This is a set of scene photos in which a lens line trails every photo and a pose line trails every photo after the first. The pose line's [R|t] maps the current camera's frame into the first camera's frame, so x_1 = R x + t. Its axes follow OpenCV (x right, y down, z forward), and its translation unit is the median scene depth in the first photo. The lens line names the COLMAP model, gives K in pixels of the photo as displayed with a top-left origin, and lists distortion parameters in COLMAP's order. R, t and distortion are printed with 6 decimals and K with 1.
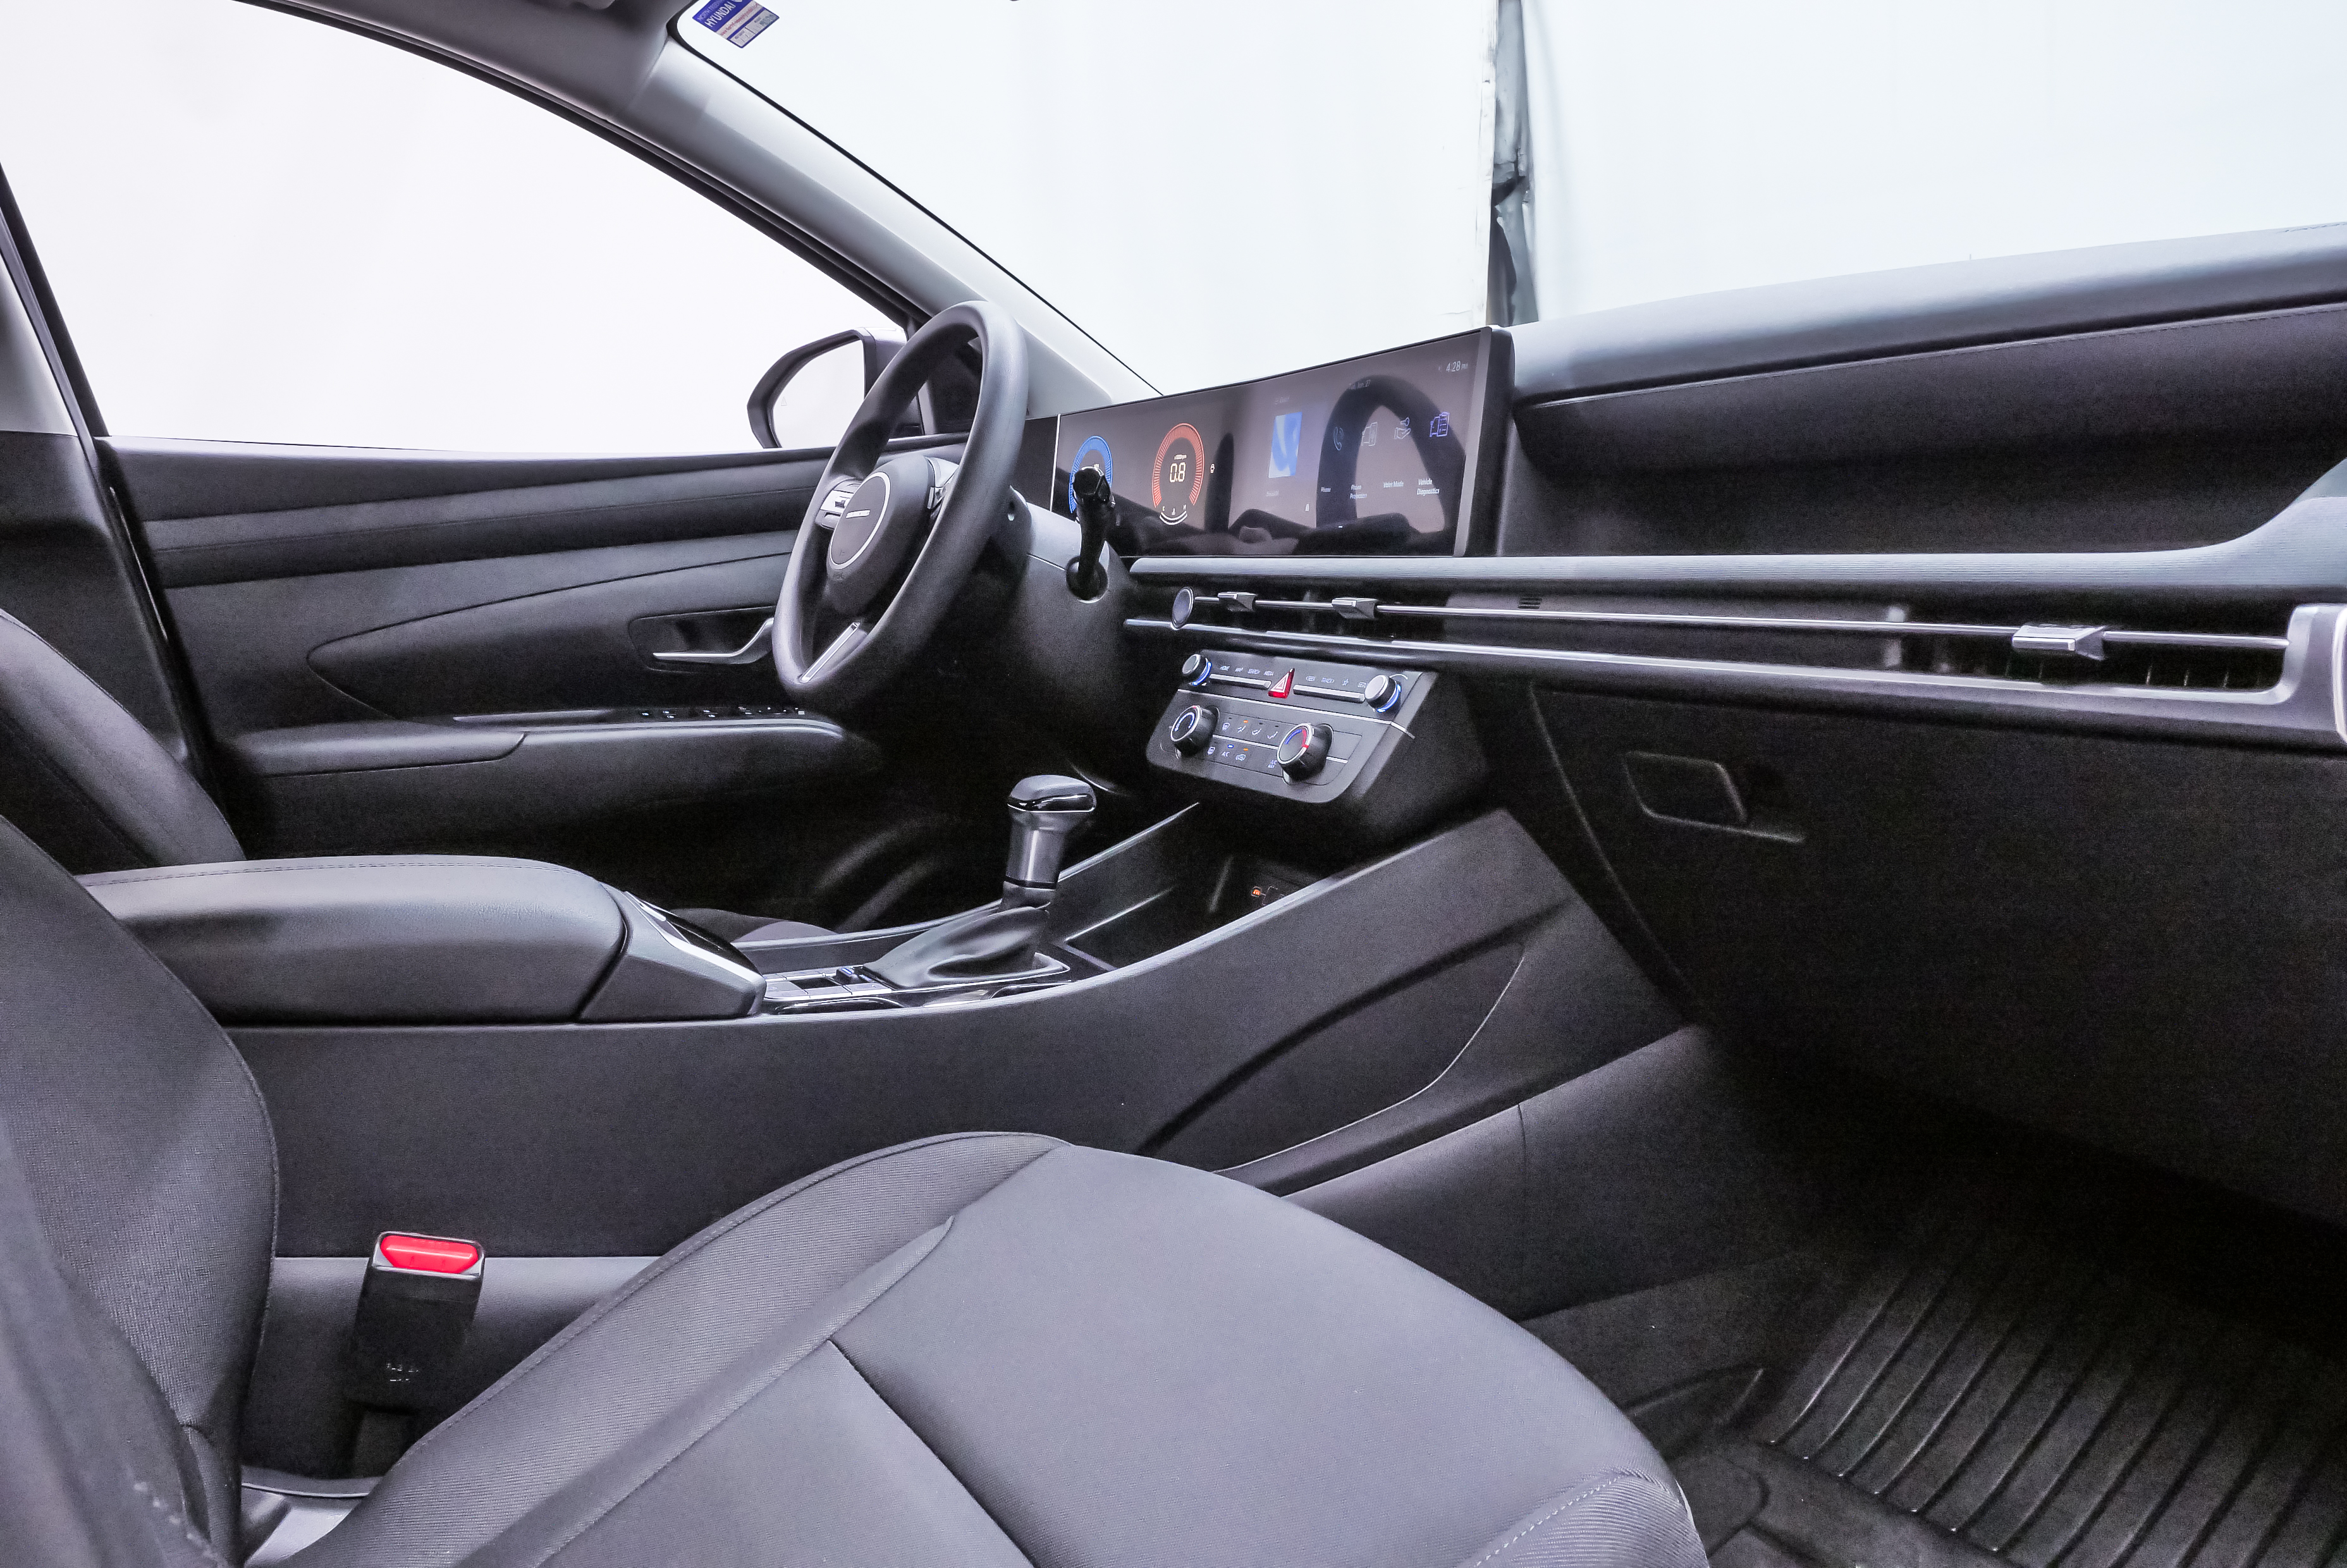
lens RADIAL K [[1698.8, 0, 1165.7], [0, 1698.8, 777.3], [0, 0, 1]] dist [-0.032216, 0.002094]
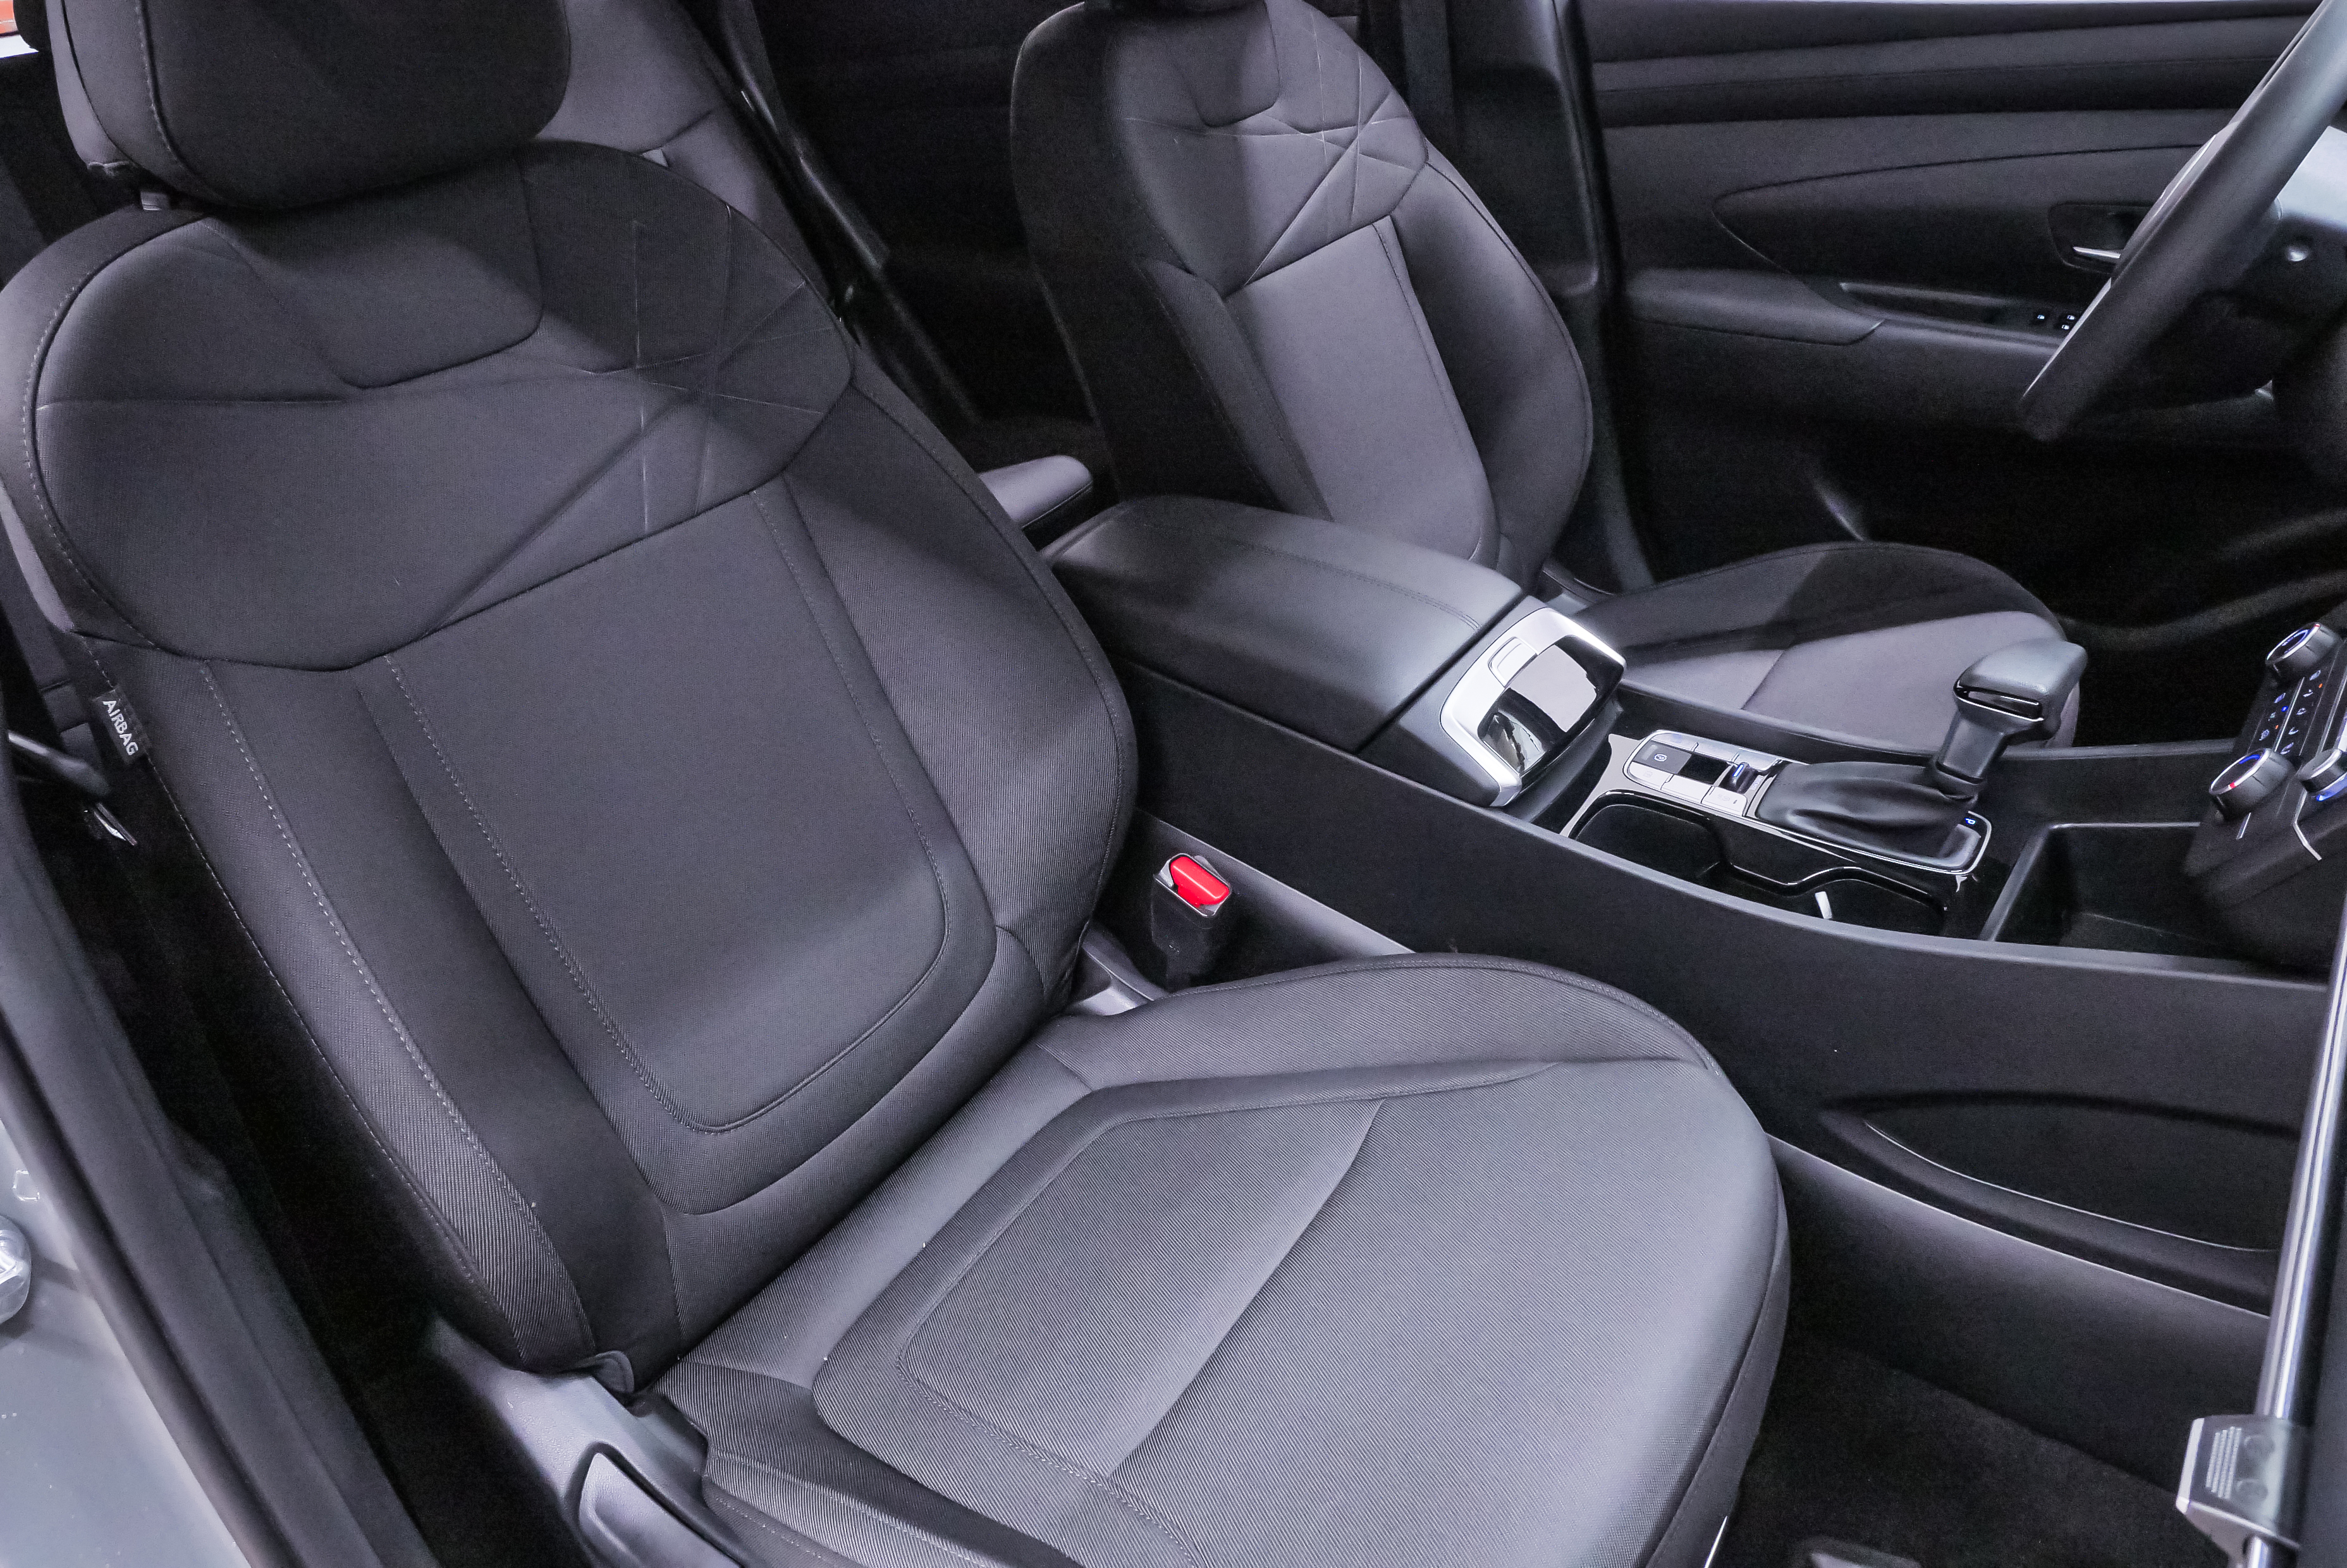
lens RADIAL K [[1698.8, 0, 1176.3], [0, 1698.8, 797.0], [0, 0, 1]] dist [-0.032216, 0.002094]
pose [[0.445048, 0.457398, -0.769883, 0.403607], [-0.069316, 0.874733, 0.479622, -0.300732], [0.892820, -0.160090, 0.421003, 0.282161]]
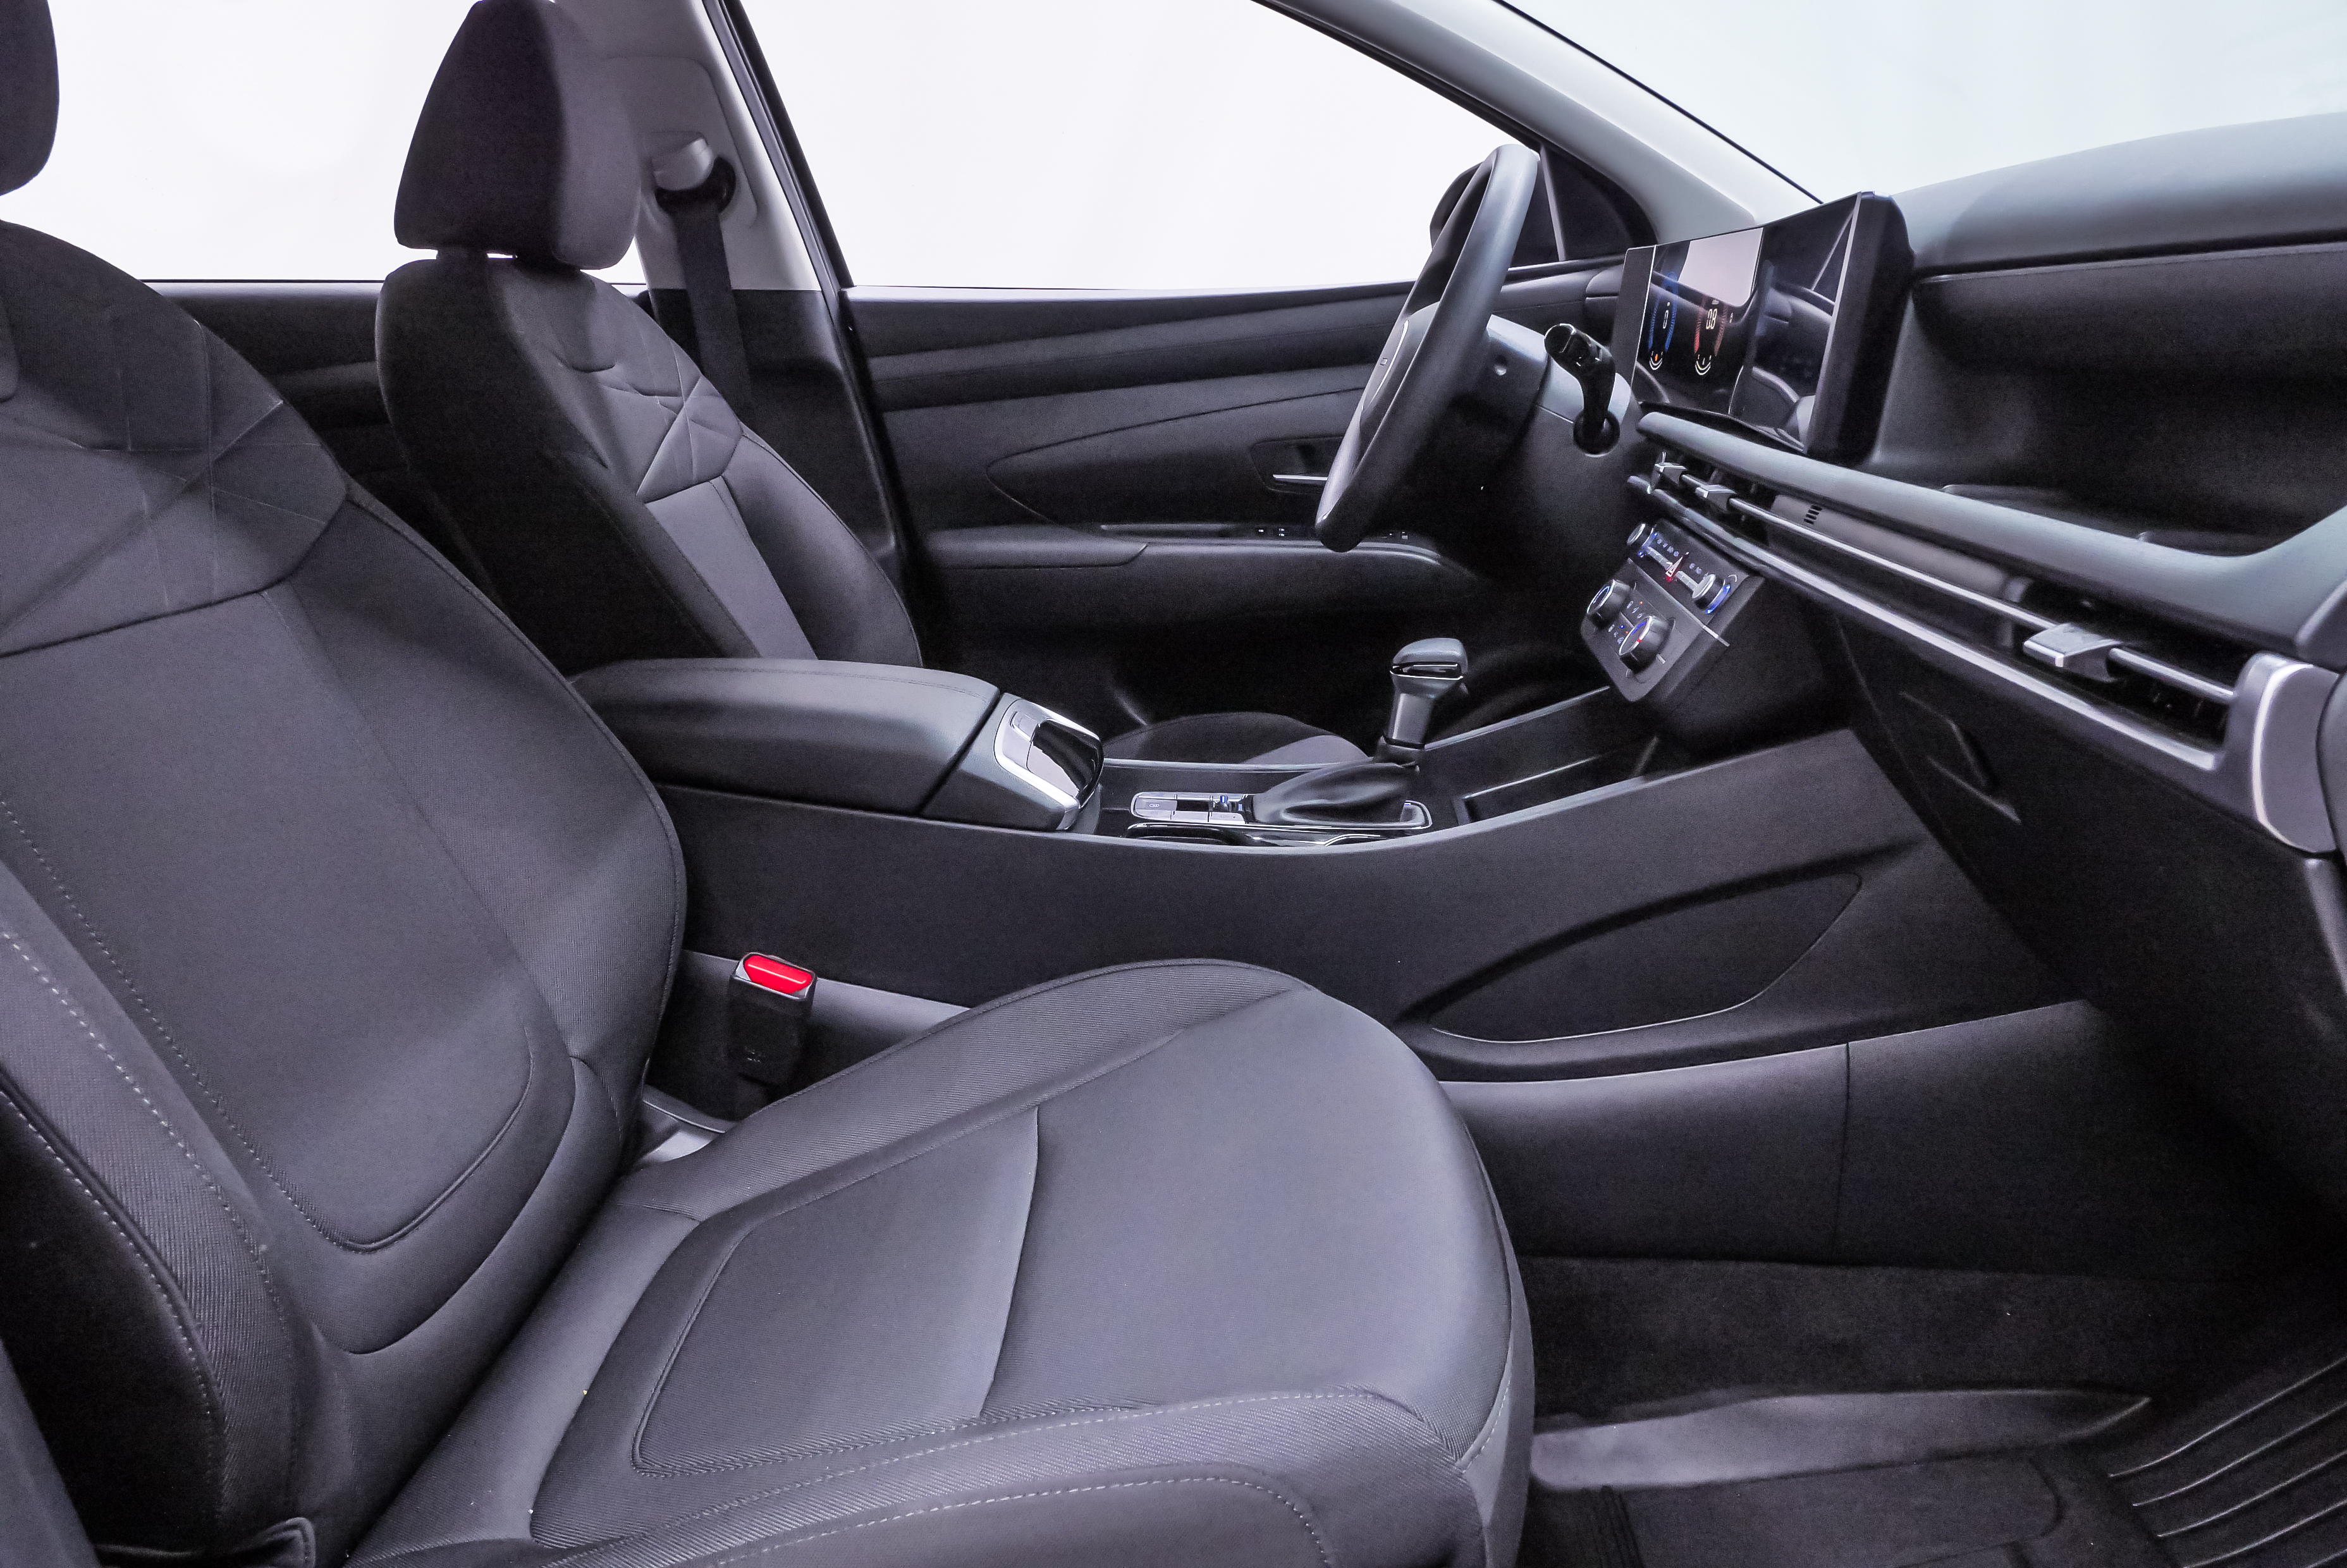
lens RADIAL K [[1698.8, 0, 1165.7], [0, 1698.8, 789.9], [0, 0, 1]] dist [-0.032216, 0.002094]
pose [[0.843399, 0.142151, -0.518142, 0.345751], [-0.065481, 0.984372, 0.163474, -0.070180], [0.533283, -0.103945, 0.839527, 0.030460]]
